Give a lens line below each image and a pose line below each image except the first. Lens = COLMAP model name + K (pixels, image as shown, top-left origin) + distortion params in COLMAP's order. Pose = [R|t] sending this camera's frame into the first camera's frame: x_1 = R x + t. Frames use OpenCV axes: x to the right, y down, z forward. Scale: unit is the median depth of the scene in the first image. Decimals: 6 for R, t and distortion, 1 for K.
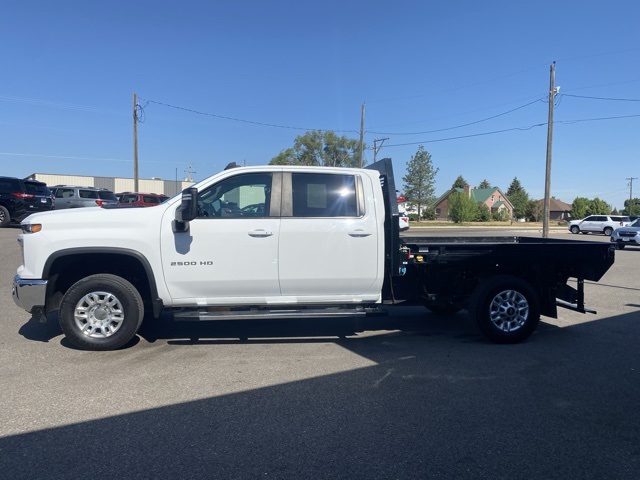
lens RADIAL K [[483.0, 0, 317.9], [0, 483.0, 236.8], [0, 0, 1]] dist [0.045044, -0.057805]
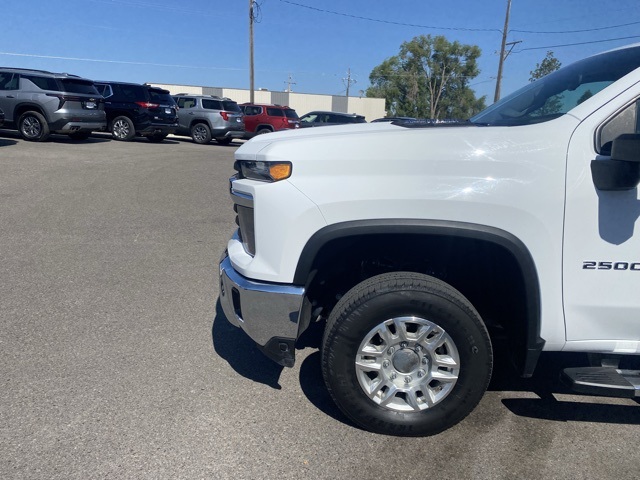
lens RADIAL K [[485.0, 0, 317.7], [0, 485.0, 237.4], [0, 0, 1]] dist [-0.002361, -0.001525]
pose [[0.982803, 0.056871, -0.175684, -0.269978], [-0.025629, 0.984195, 0.175225, -0.020471], [0.182872, -0.167709, 0.968727, 0.332602]]
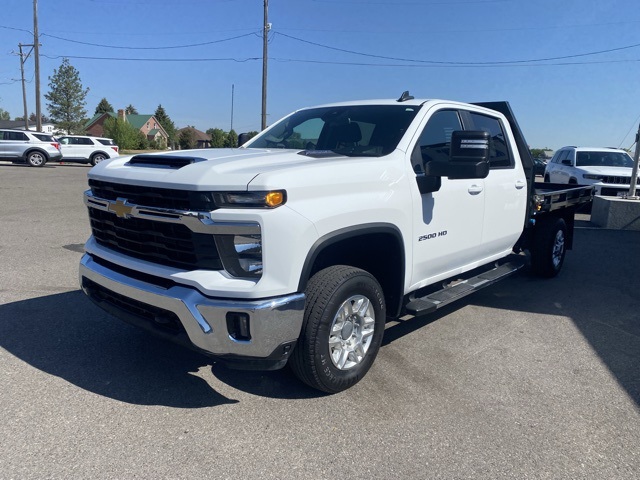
lens RADIAL K [[481.1, 0, 315.8], [0, 481.1, 244.1], [0, 0, 1]] dist [0.009021, -0.000629]
pose [[0.752184, -0.110316, 0.649653, -0.511461], [0.002616, 0.986379, 0.164466, -0.029968], [-0.658948, -0.122009, 0.742228, 0.347419]]
